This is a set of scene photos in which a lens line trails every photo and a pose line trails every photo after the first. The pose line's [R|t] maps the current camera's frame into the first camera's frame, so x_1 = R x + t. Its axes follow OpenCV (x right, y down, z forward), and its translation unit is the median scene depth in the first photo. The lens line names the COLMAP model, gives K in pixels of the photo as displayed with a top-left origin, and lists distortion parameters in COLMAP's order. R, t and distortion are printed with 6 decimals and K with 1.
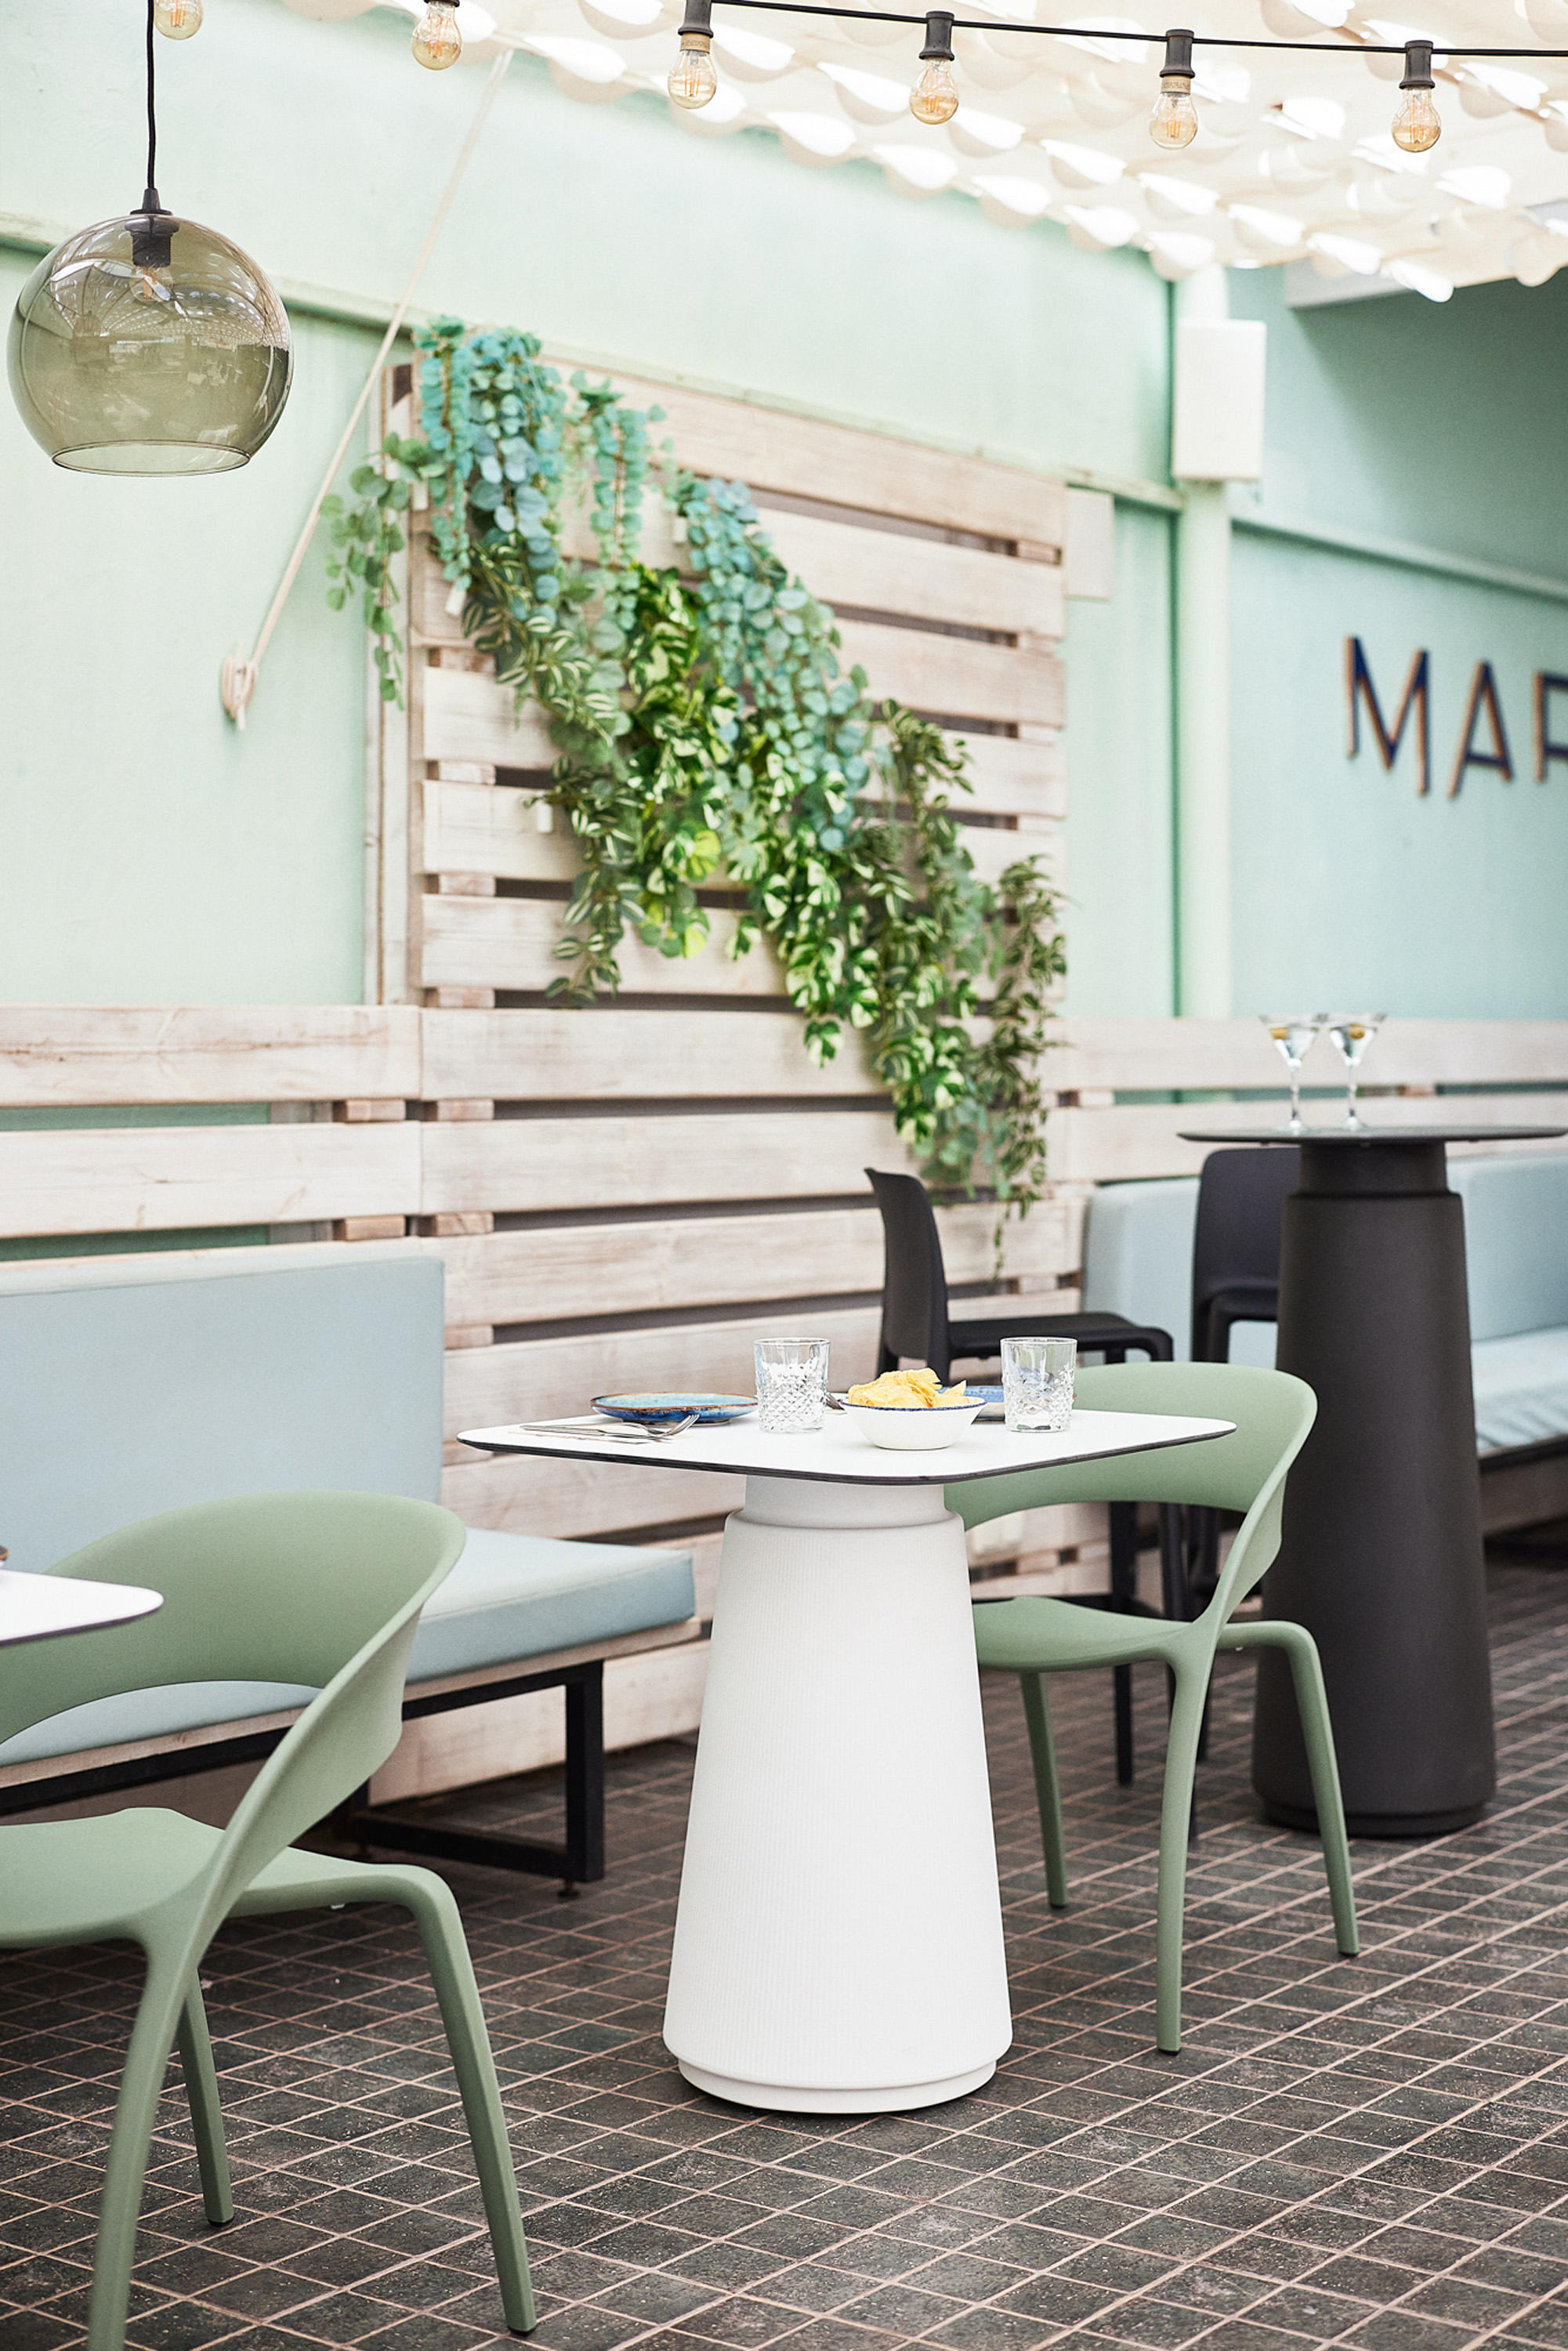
lens RADIAL K [[3290.2, 0, 785.0], [0, 3290.2, 1105.1], [0, 0, 1]] dist [-0.134887, 0.598307]
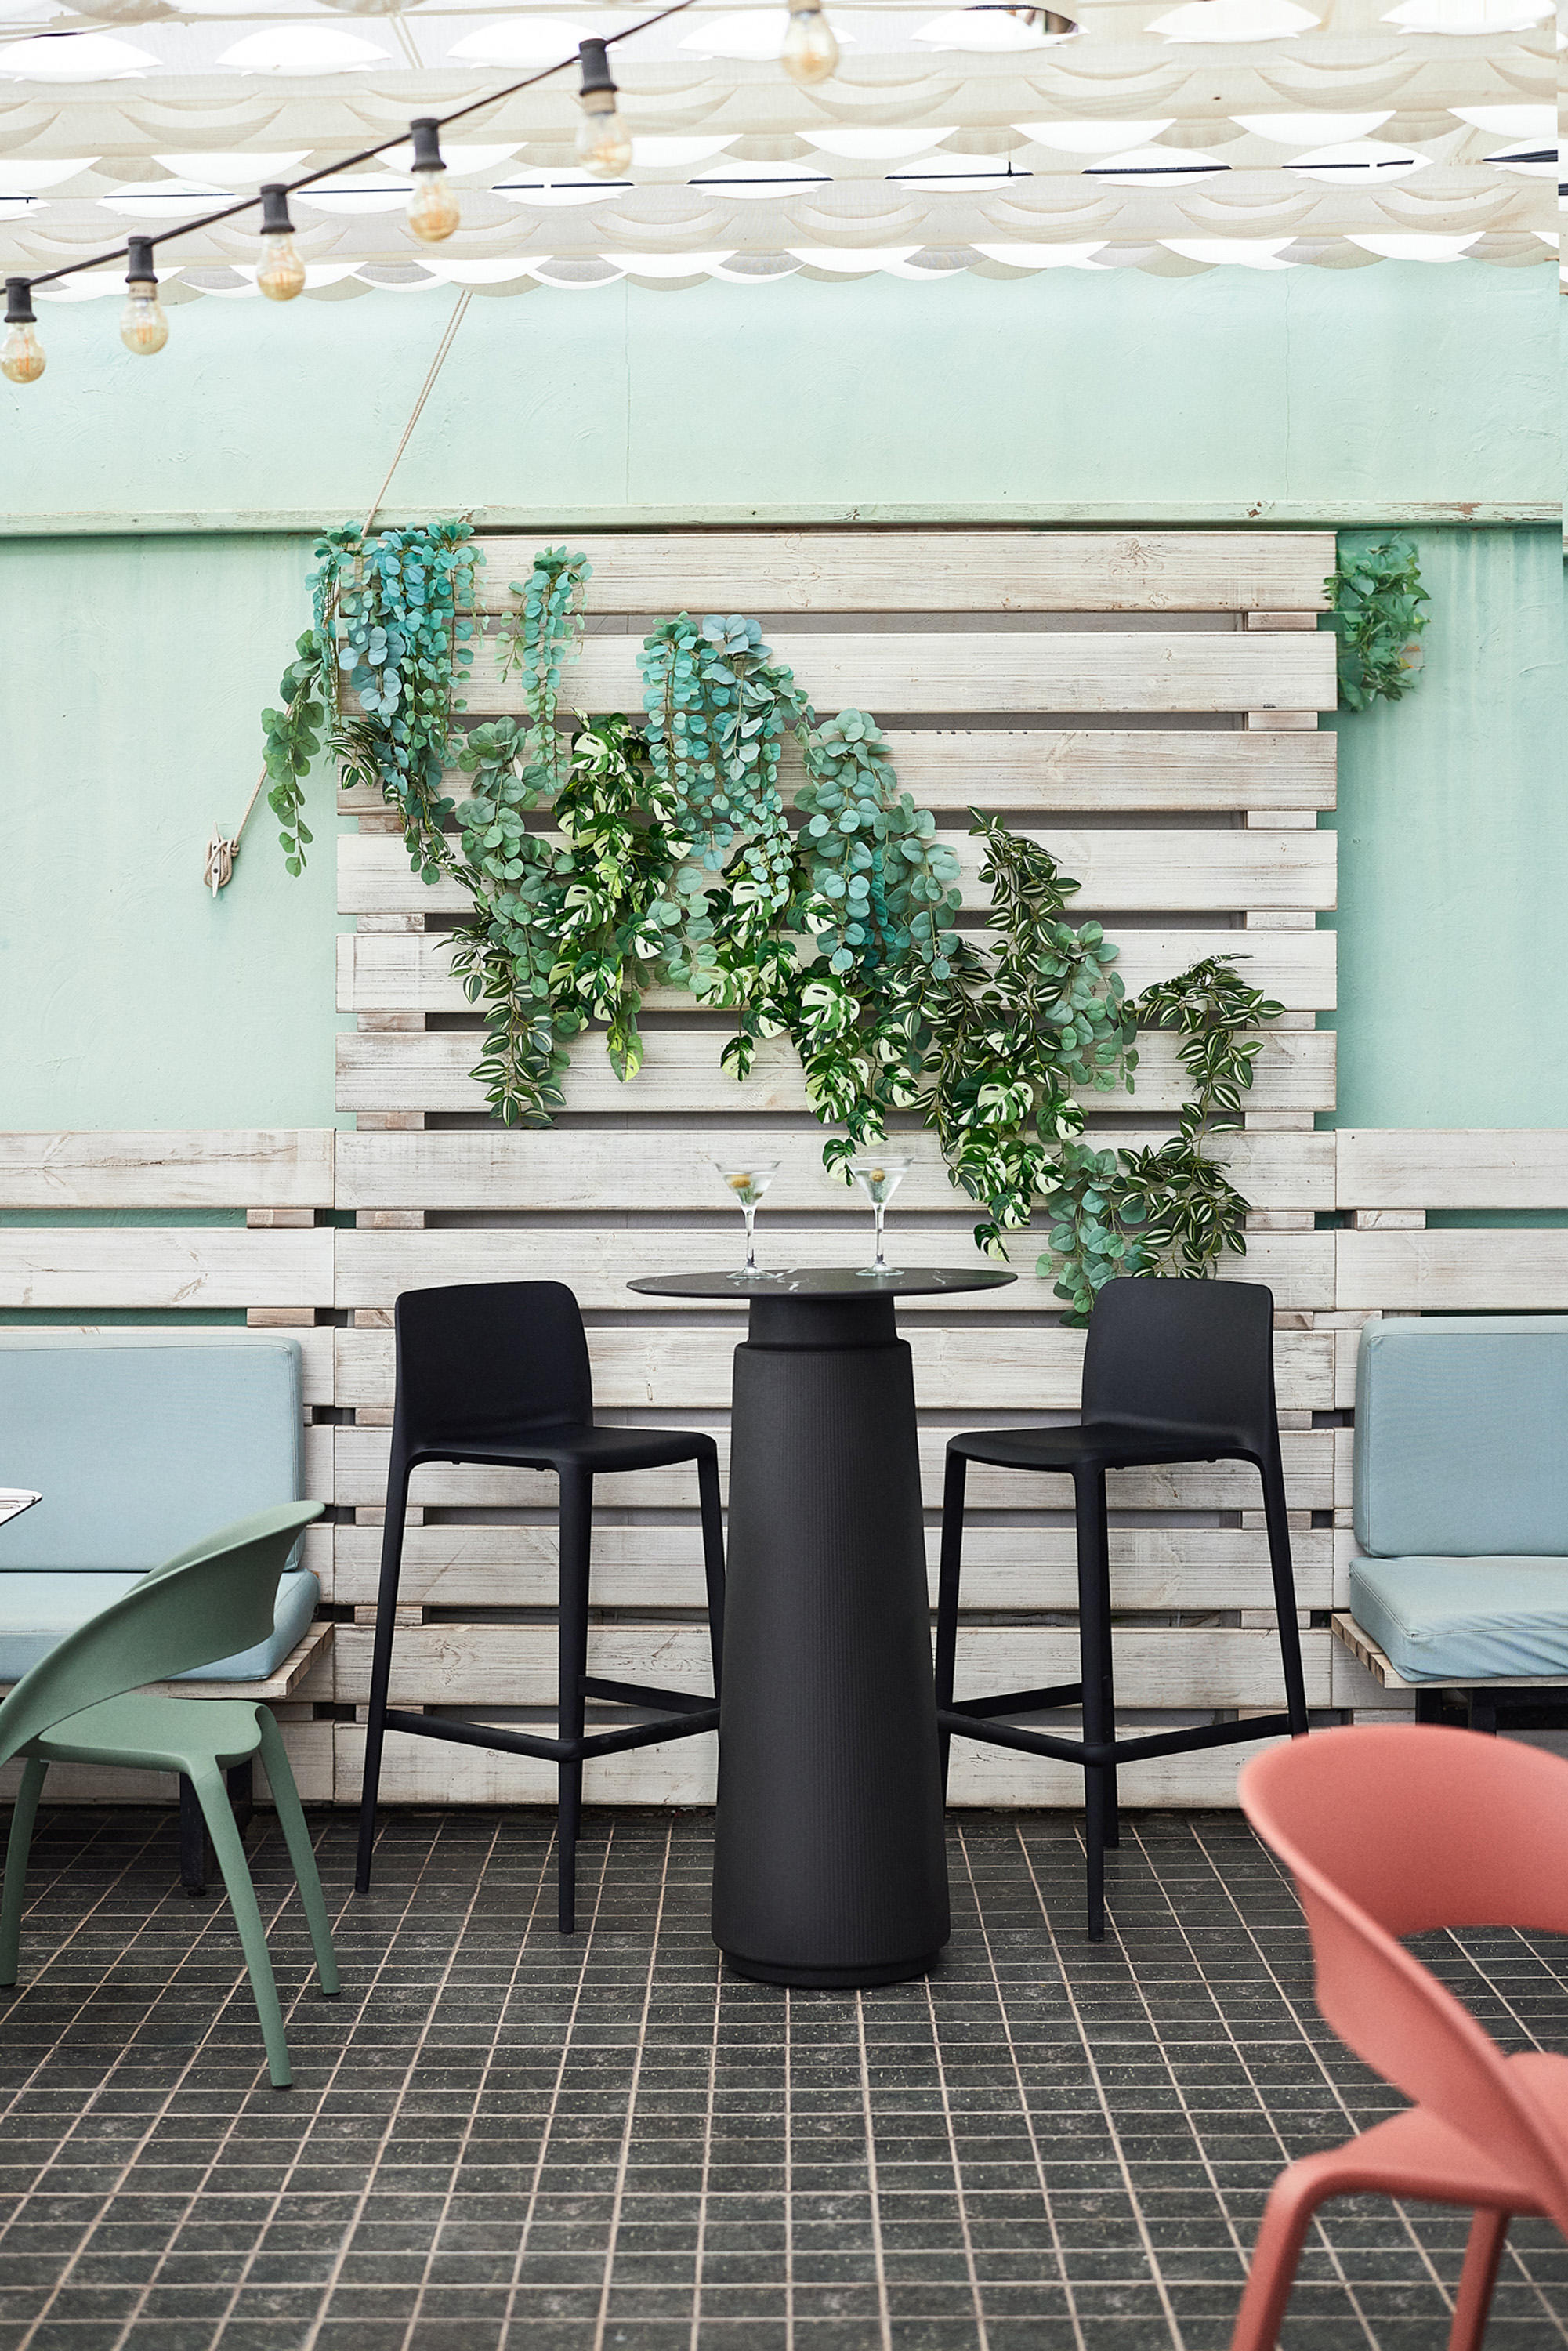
lens RADIAL K [[3221.2, 0, 781.9], [0, 3221.2, 1283.4], [0, 0, 1]] dist [-0.126389, 0.515853]
pose [[0.614758, 0.044977, -0.787432, 0.830150], [-0.012336, 0.998799, 0.047419, -0.029294], [0.788619, -0.019438, 0.614575, 0.401472]]
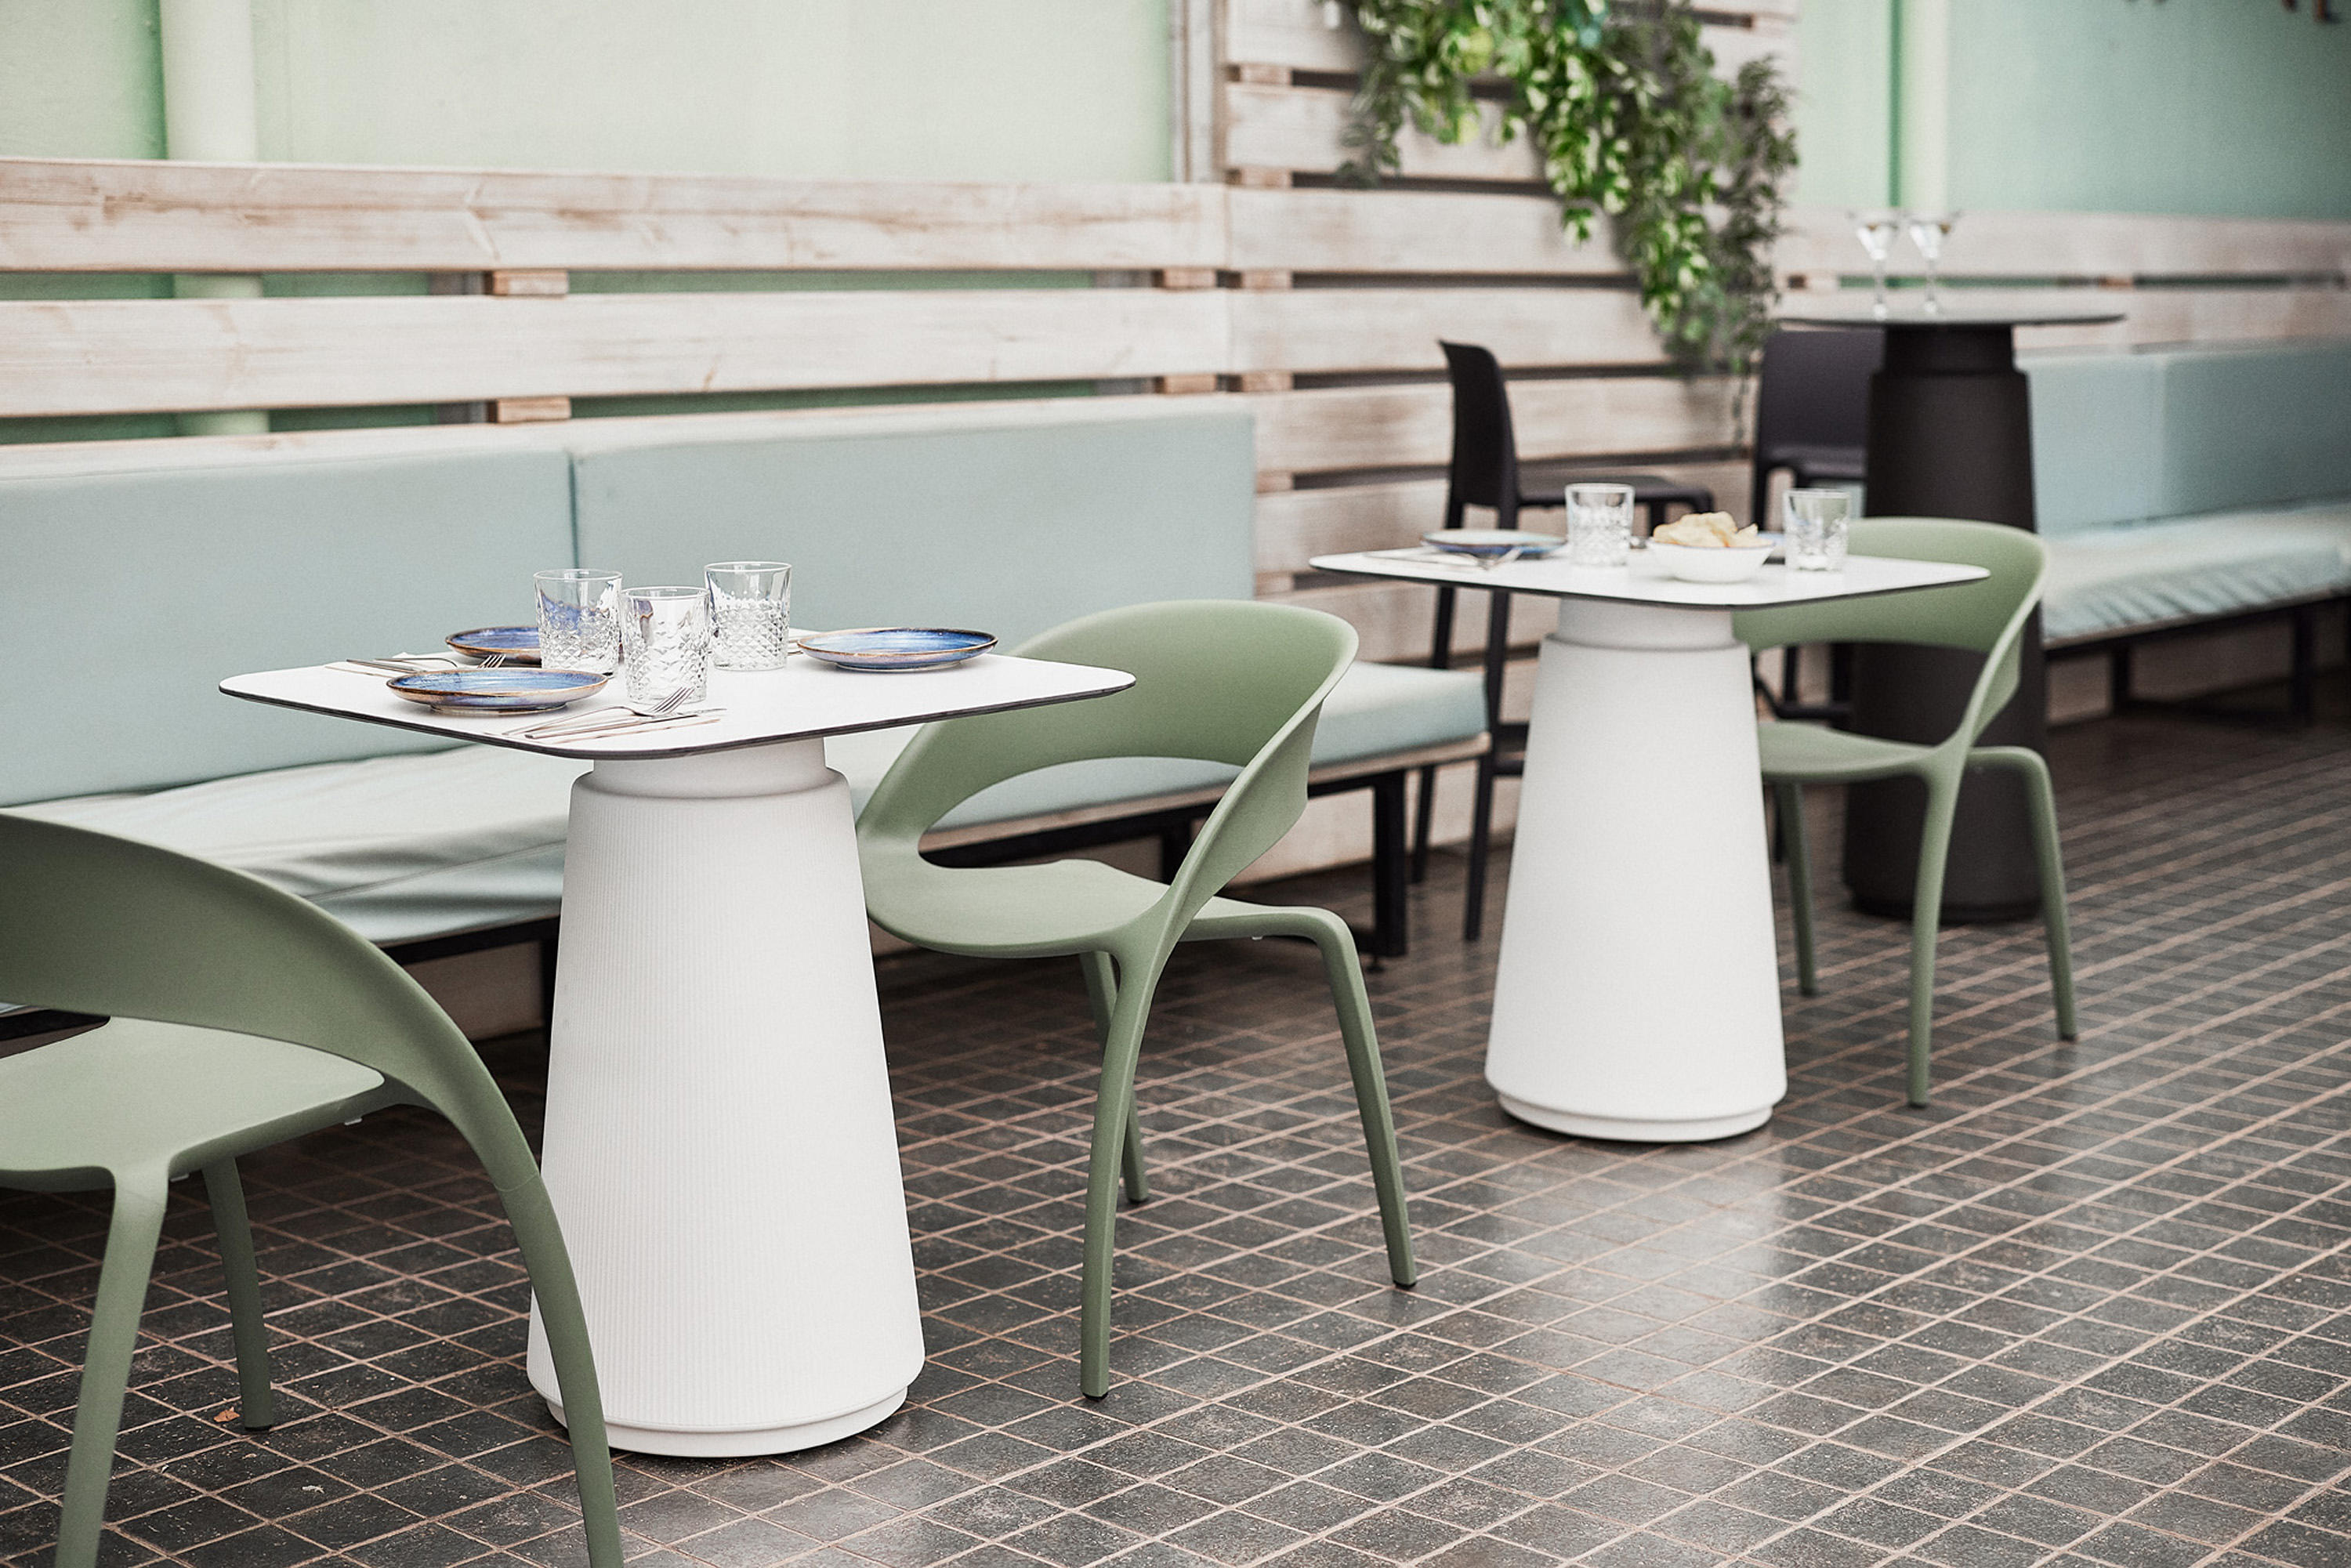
lens RADIAL K [[3290.2, 0, 1172.2], [0, 3290.2, 551.2], [0, 0, 1]] dist [-0.134887, 0.598307]
pose [[0.997062, 0.028389, -0.071145, -0.044272], [-0.022250, 0.996077, 0.085645, -0.001712], [0.073297, -0.083810, 0.993782, -0.104327]]
